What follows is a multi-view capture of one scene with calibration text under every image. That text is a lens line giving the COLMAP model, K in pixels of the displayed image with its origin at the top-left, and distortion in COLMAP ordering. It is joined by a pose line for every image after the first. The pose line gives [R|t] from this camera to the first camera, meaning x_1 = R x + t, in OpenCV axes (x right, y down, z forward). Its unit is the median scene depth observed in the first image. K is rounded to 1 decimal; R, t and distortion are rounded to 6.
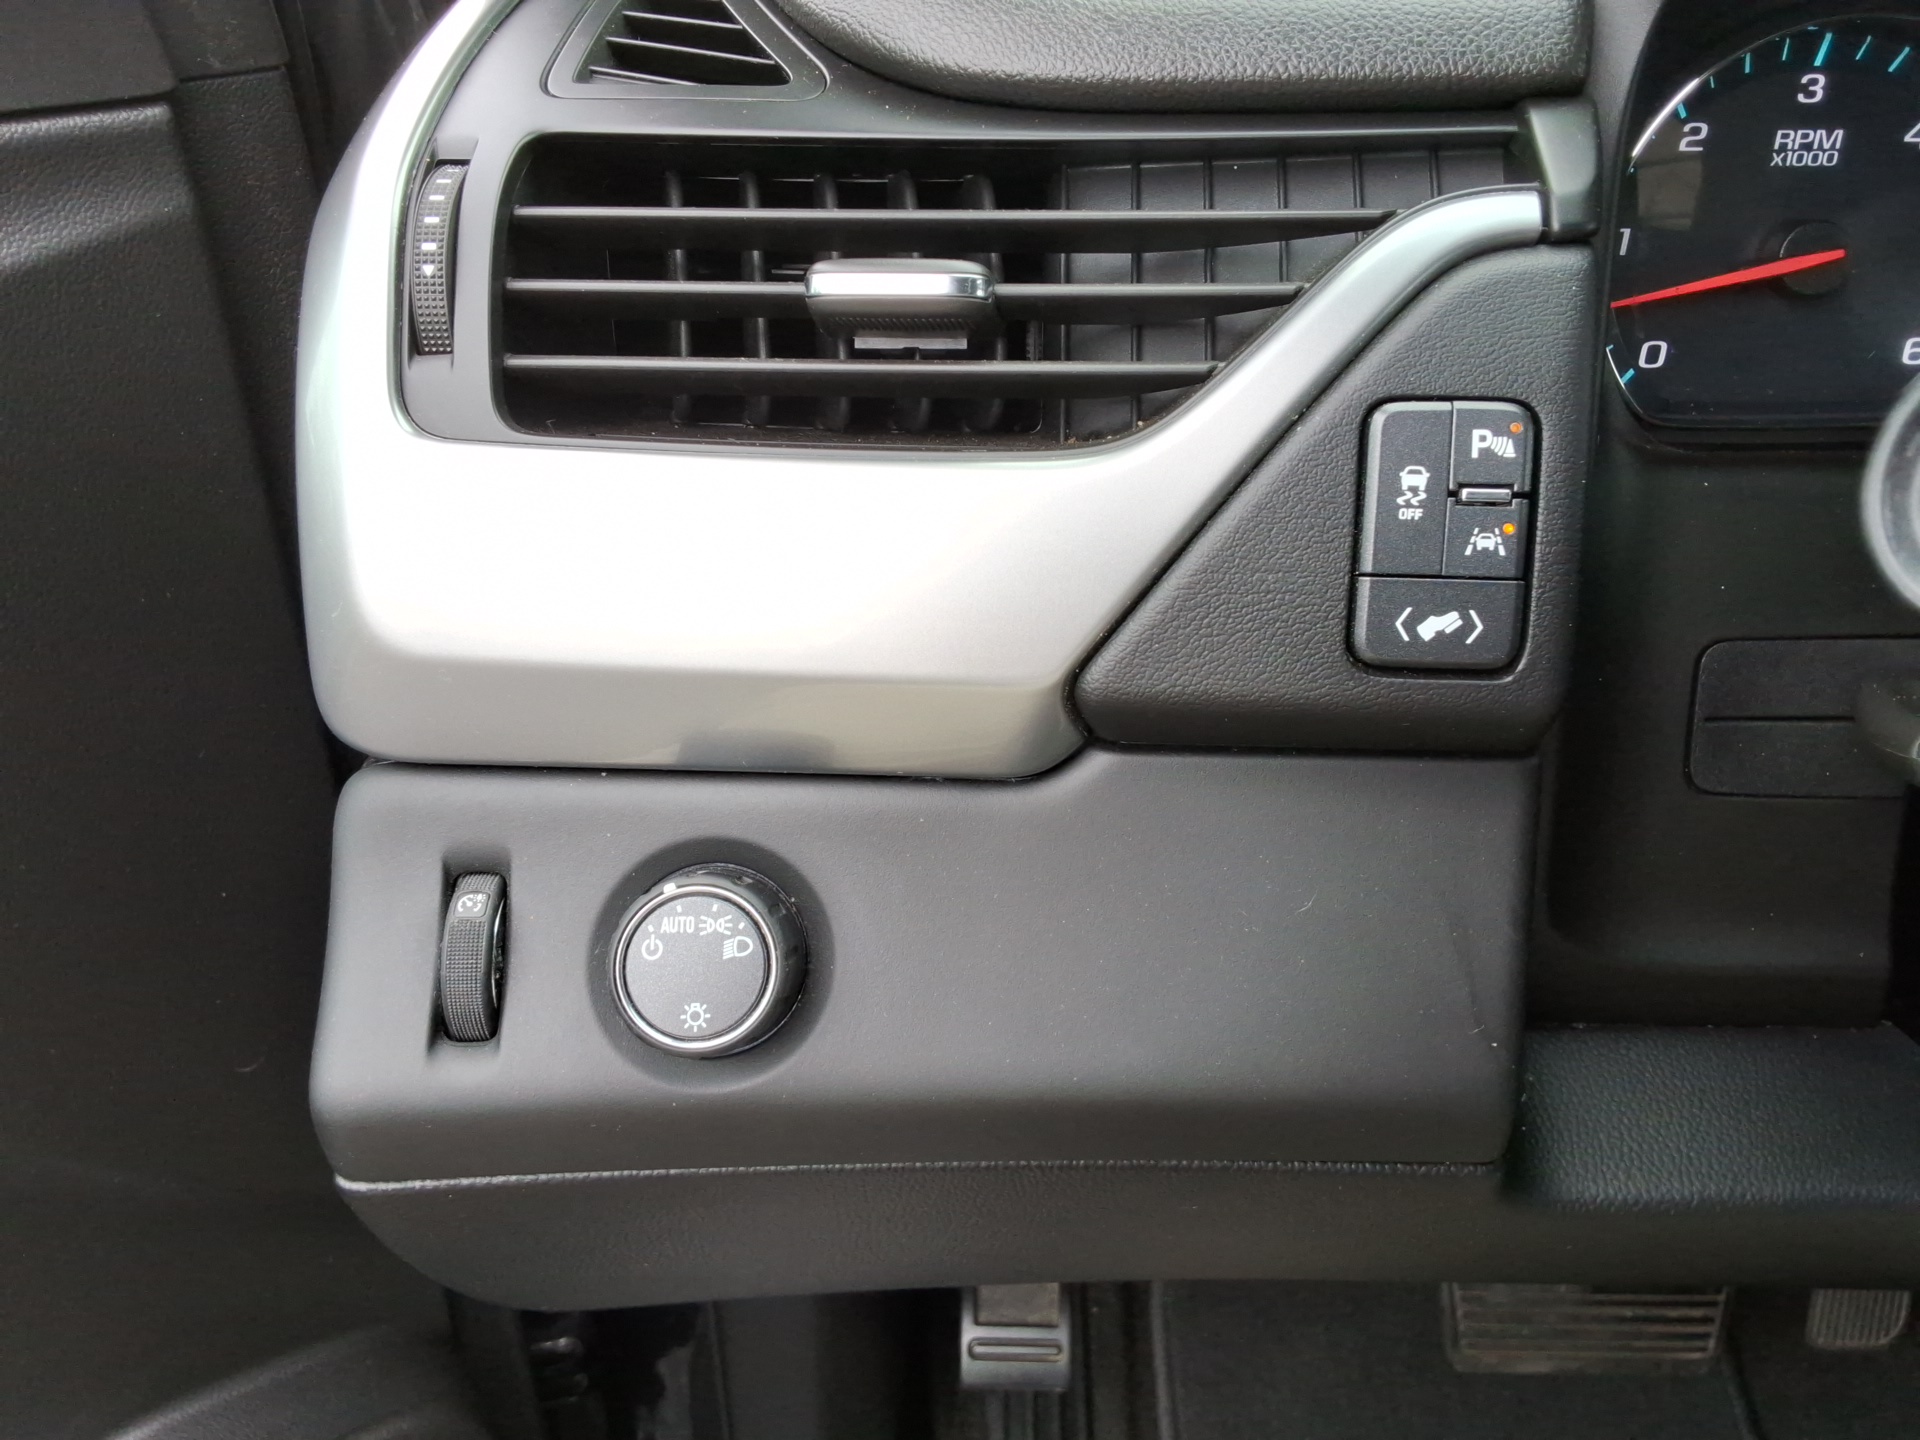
lens RADIAL K [[1564.1, 0, 968.1], [0, 1564.1, 709.3], [0, 0, 1]] dist [0.125369, -0.215078]
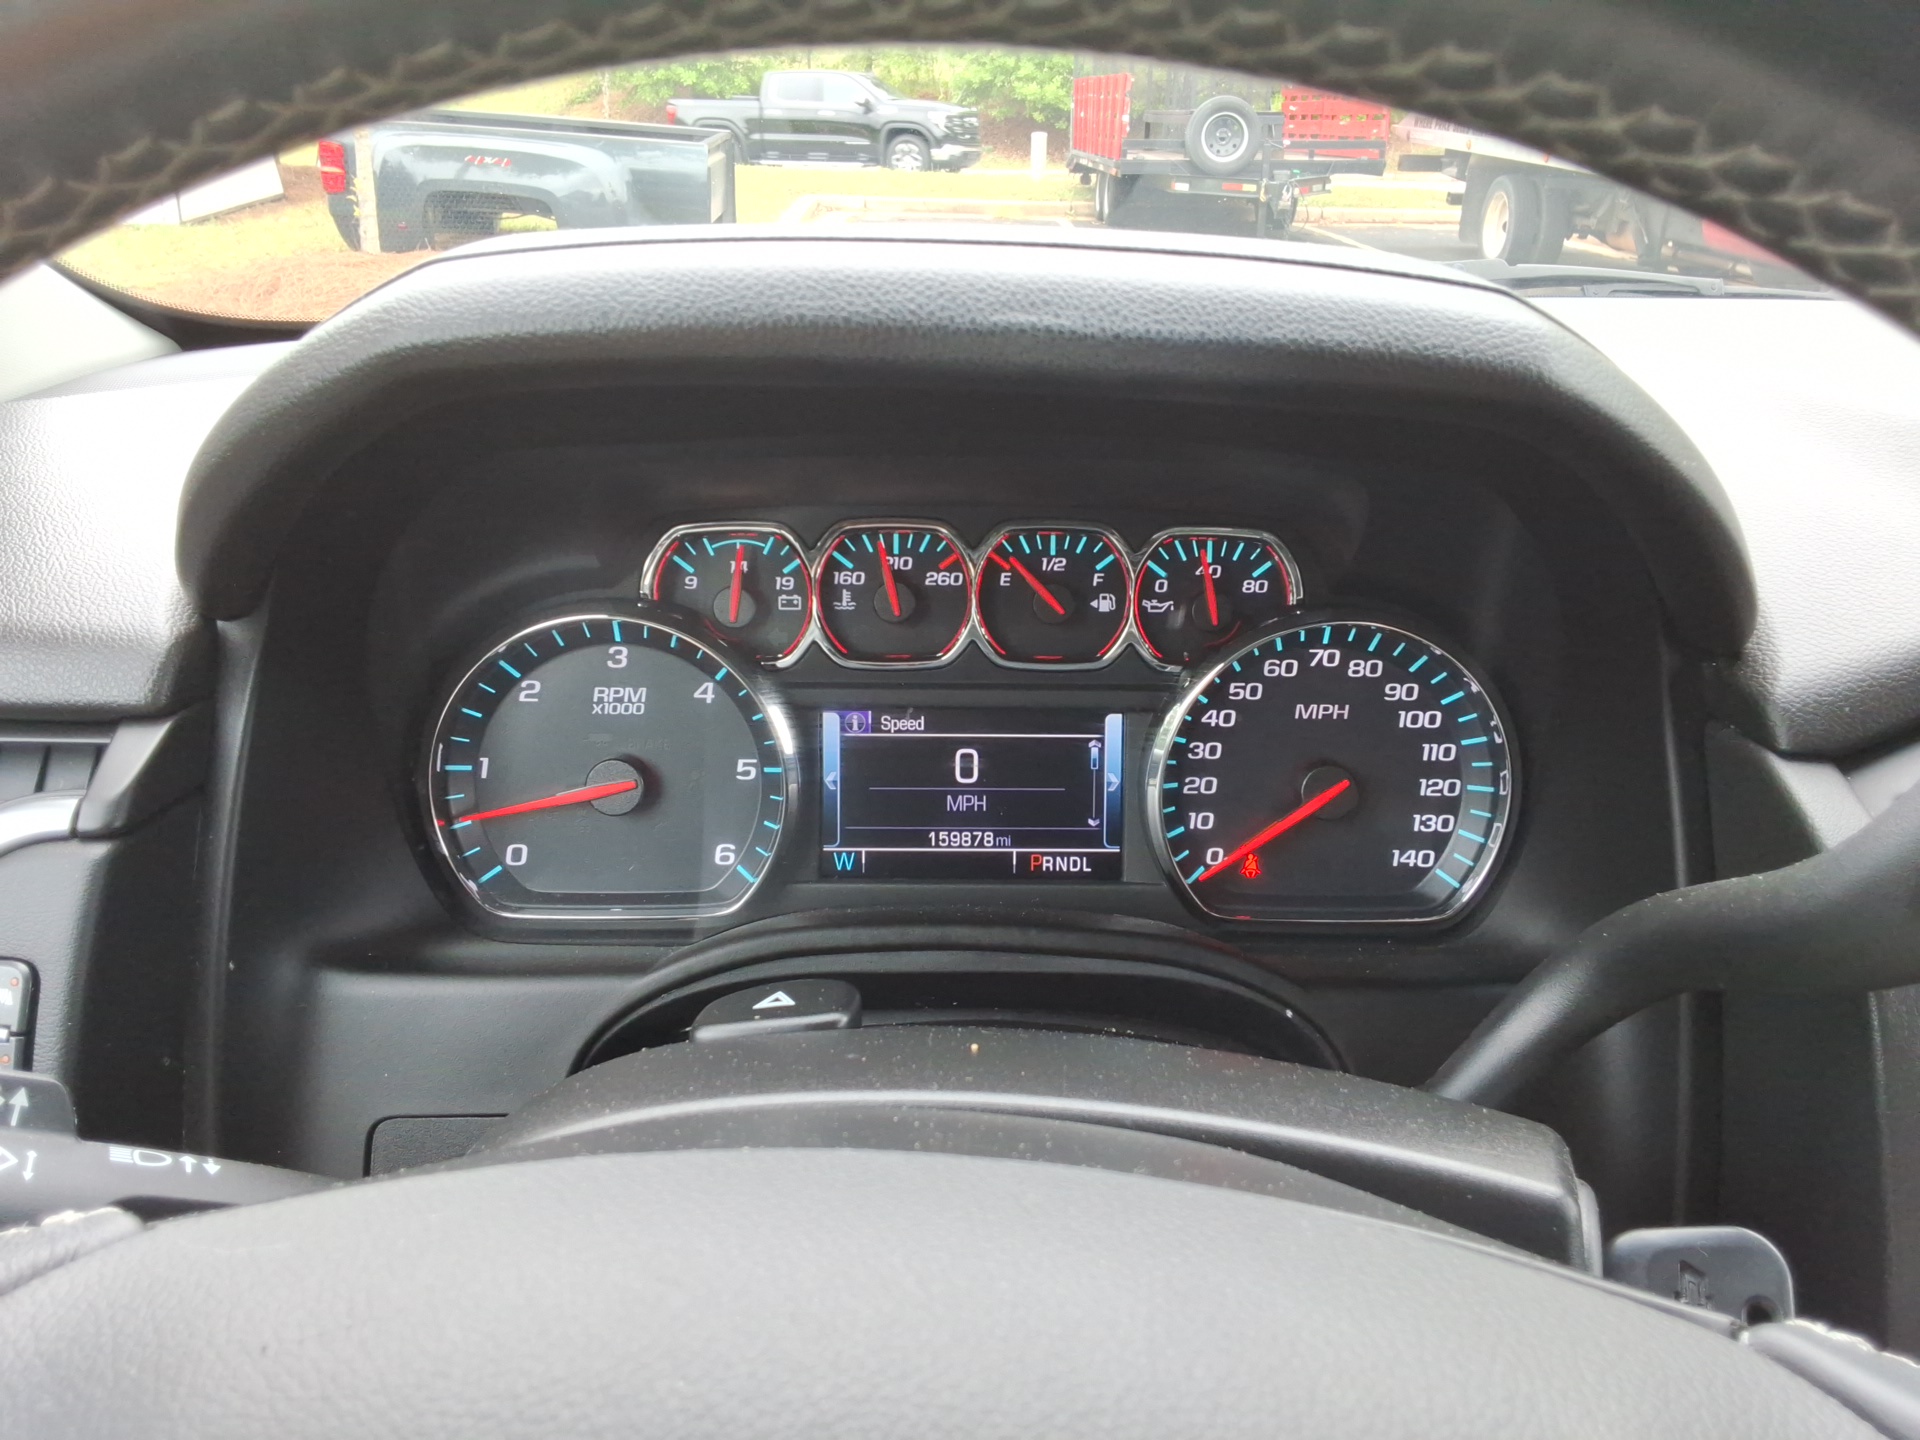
lens RADIAL K [[1545.9, 0, 975.3], [0, 1545.9, 705.8], [0, 0, 1]] dist [0.111183, -0.181195]
pose [[0.997324, 0.016994, 0.071109, 0.952844], [-0.003360, 0.982237, -0.187614, -0.147327], [-0.073034, 0.186873, 0.979666, -0.344054]]
